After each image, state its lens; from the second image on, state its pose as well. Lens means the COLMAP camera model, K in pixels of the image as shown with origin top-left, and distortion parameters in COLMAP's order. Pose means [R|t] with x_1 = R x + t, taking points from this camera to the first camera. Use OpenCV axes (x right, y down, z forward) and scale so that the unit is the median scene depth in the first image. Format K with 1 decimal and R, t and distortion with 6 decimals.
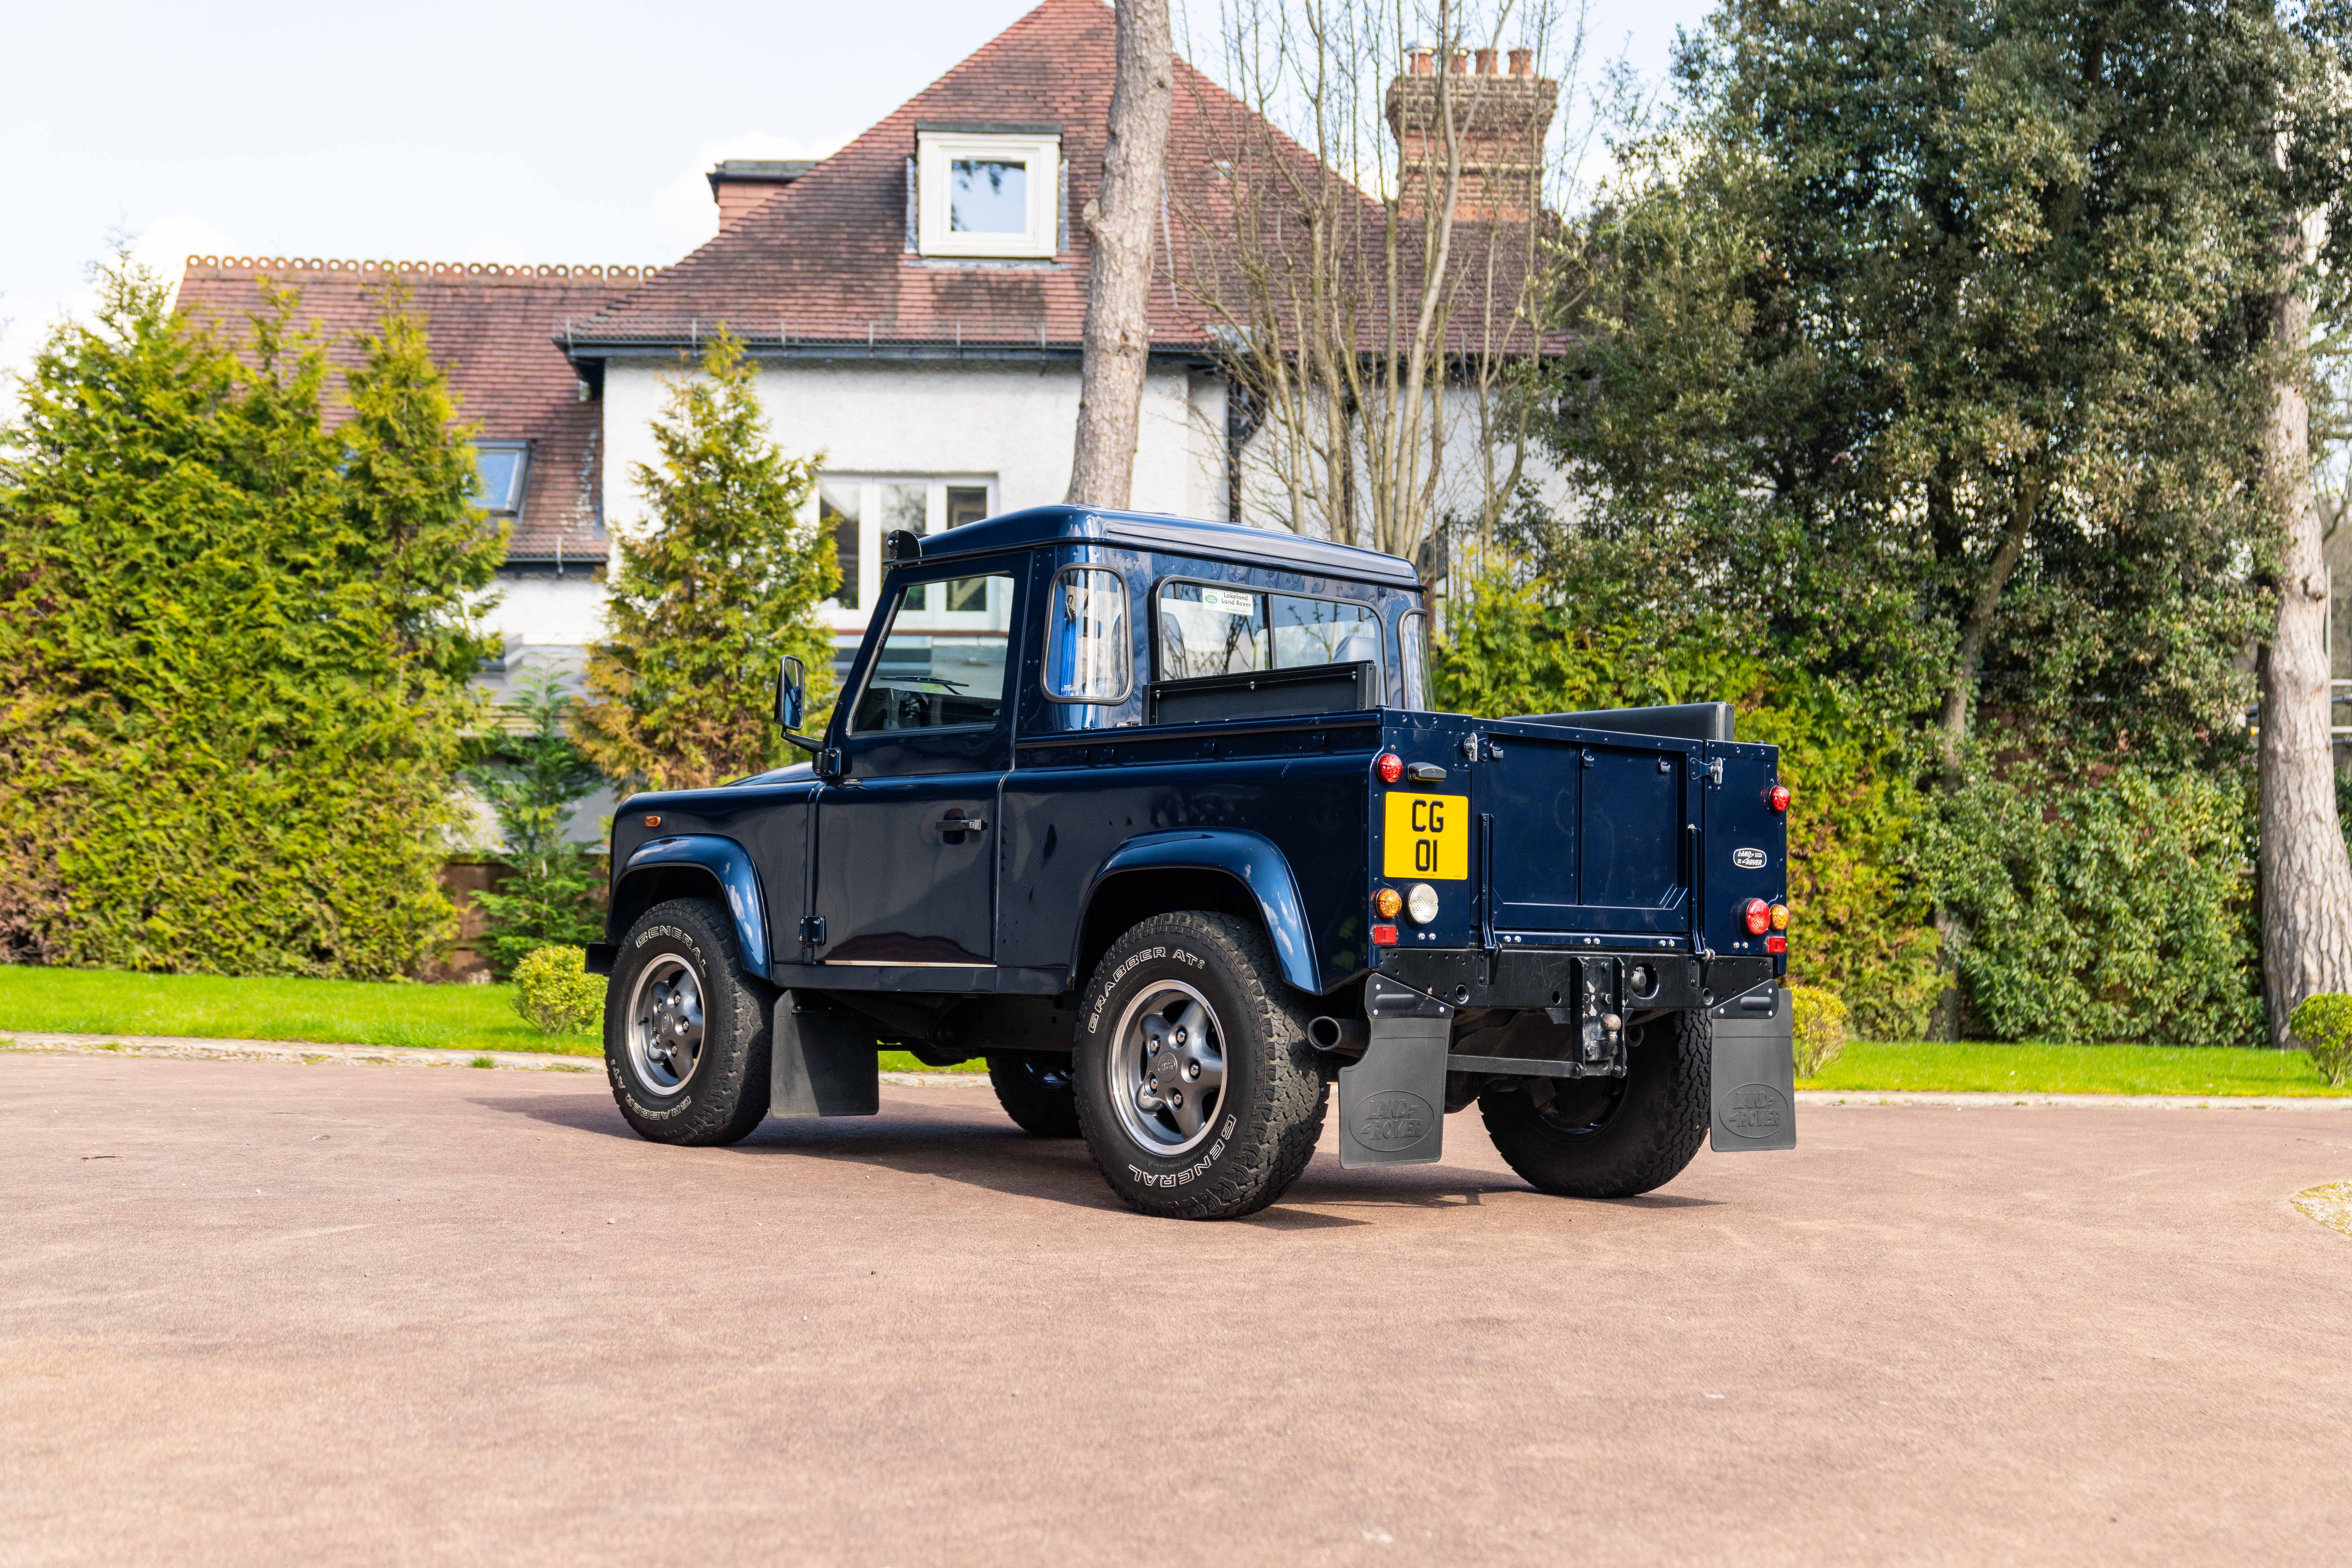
lens RADIAL K [[2906.0, 0, 1179.8], [0, 2906.0, 778.4], [0, 0, 1]] dist [-0.000709, 0.006000]
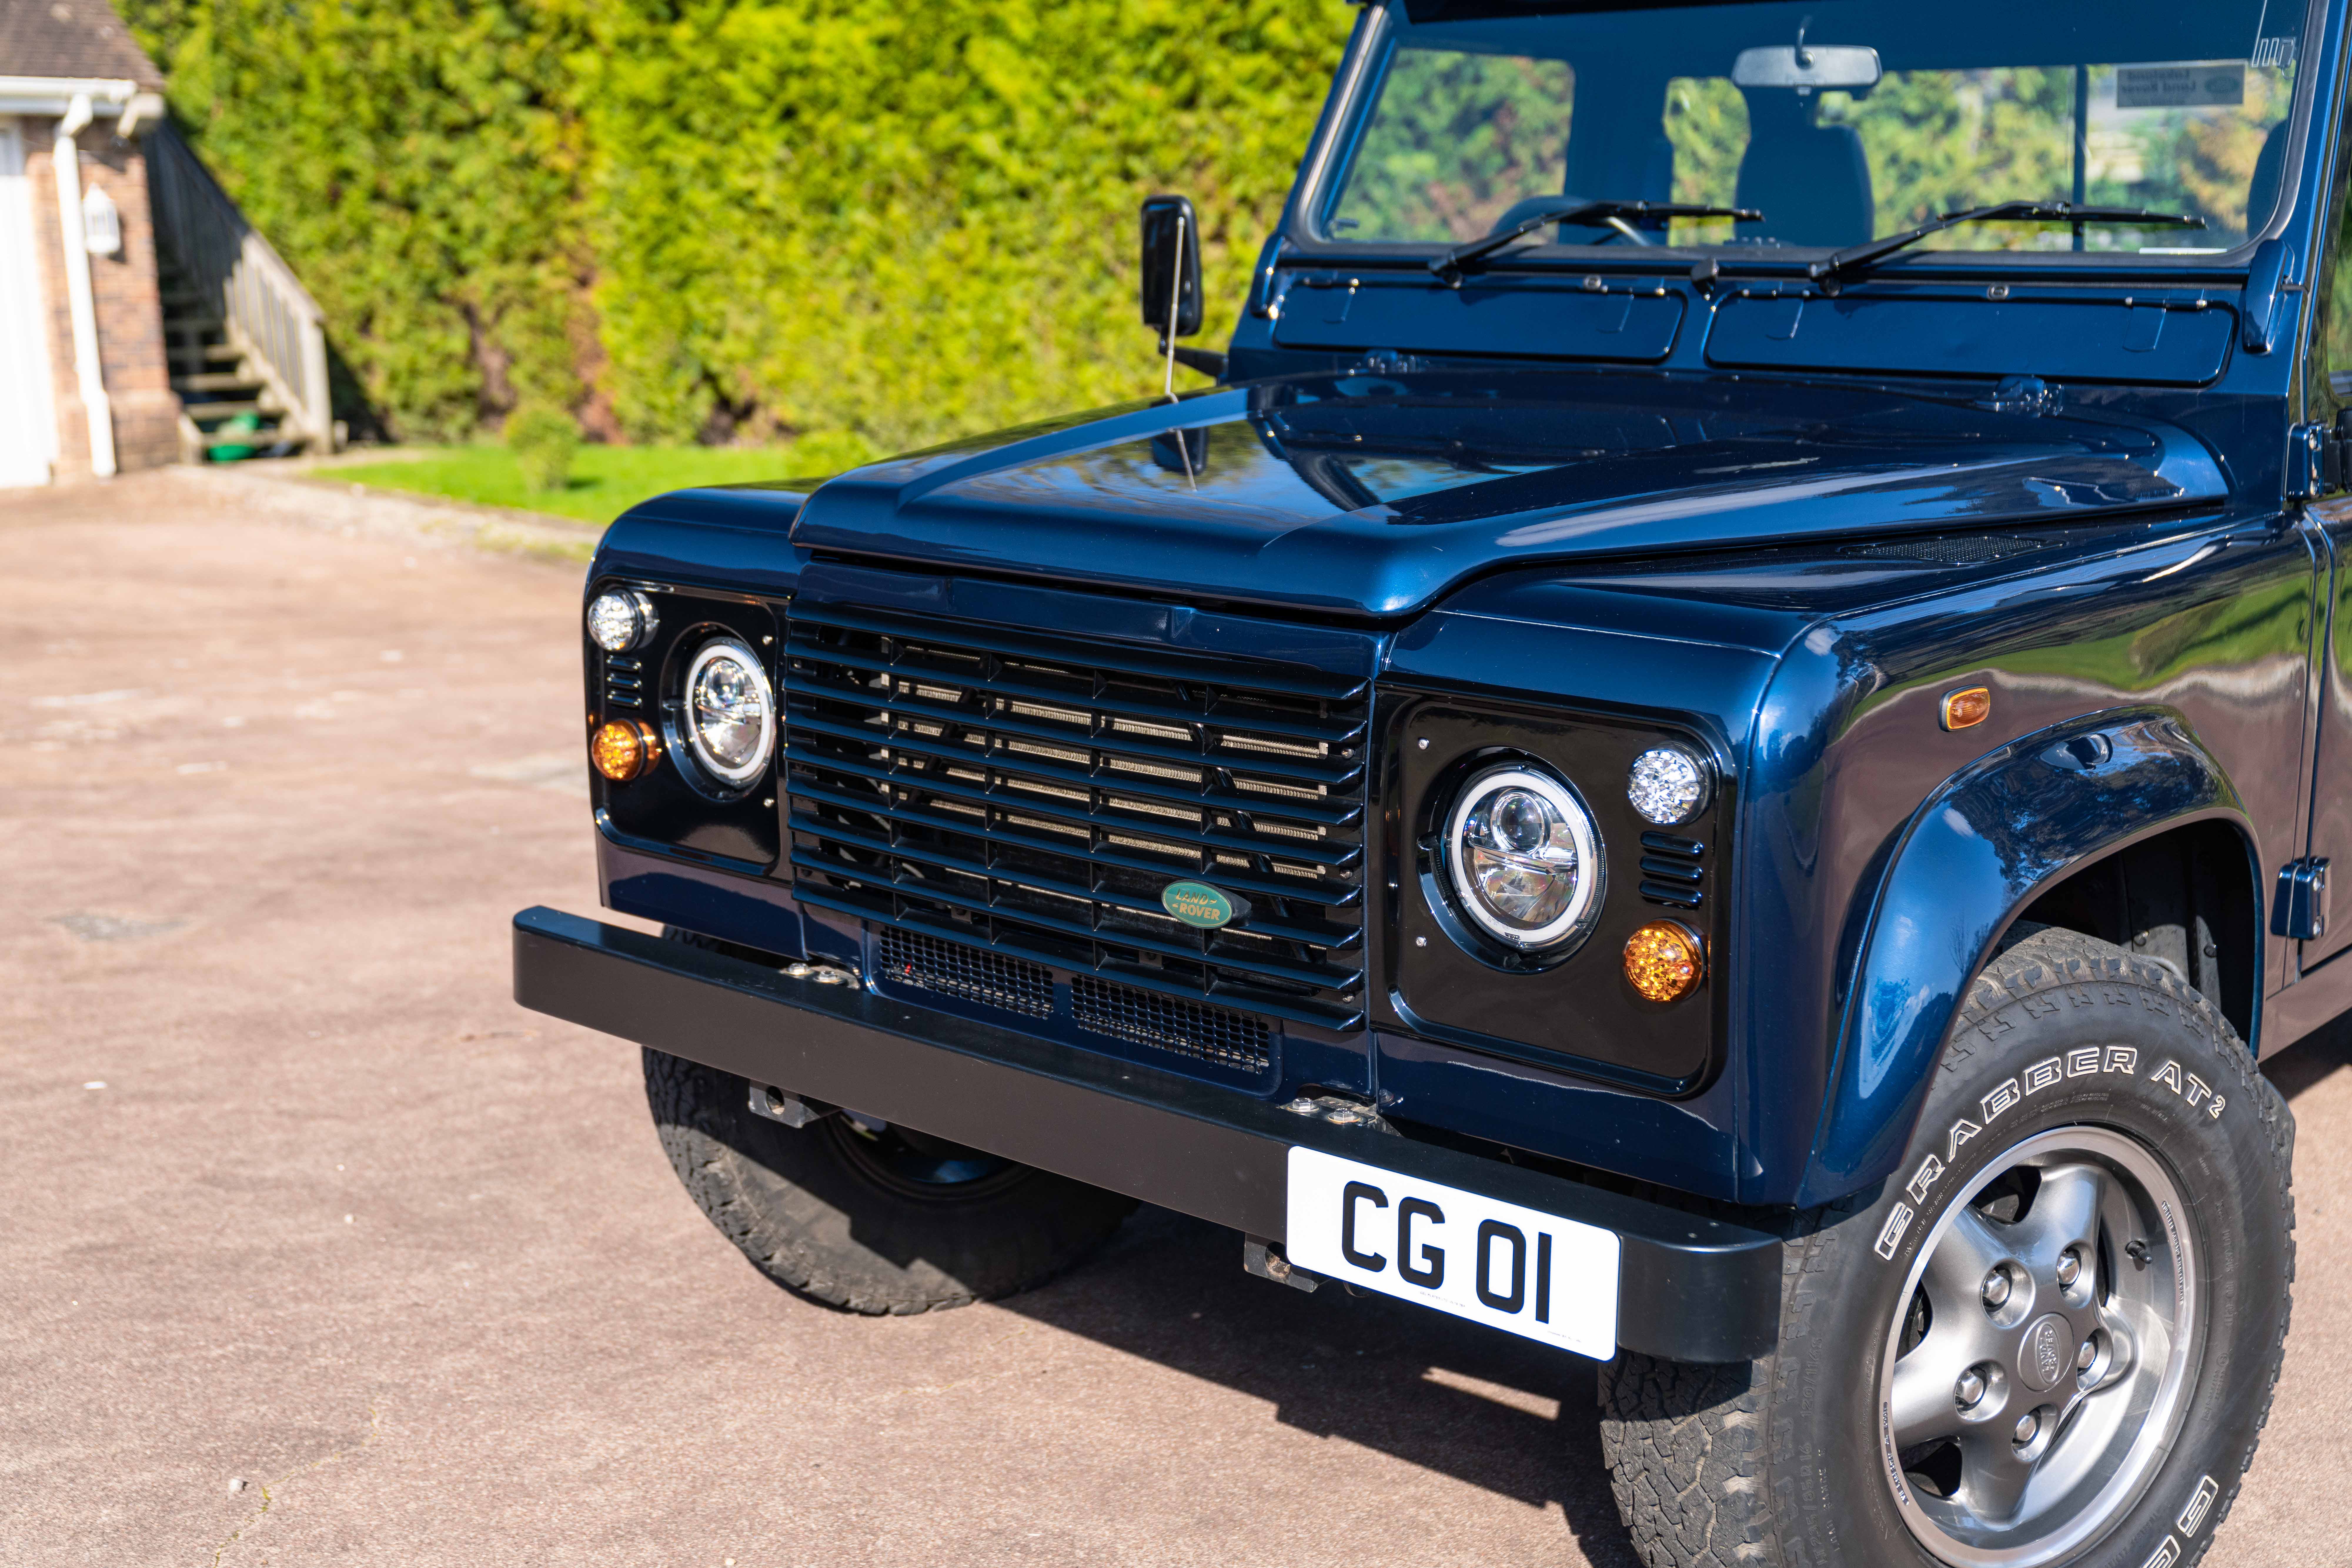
lens RADIAL K [[2757.1, 0, 1176.0], [0, 2757.1, 784.0], [0, 0, 1]] dist [0.003023, 0.046448]
pose [[0.766260, 0.079065, -0.637647, 0.063968], [0.062482, 0.978527, 0.196418, -0.018234], [0.639485, -0.190349, 0.744866, 0.258347]]
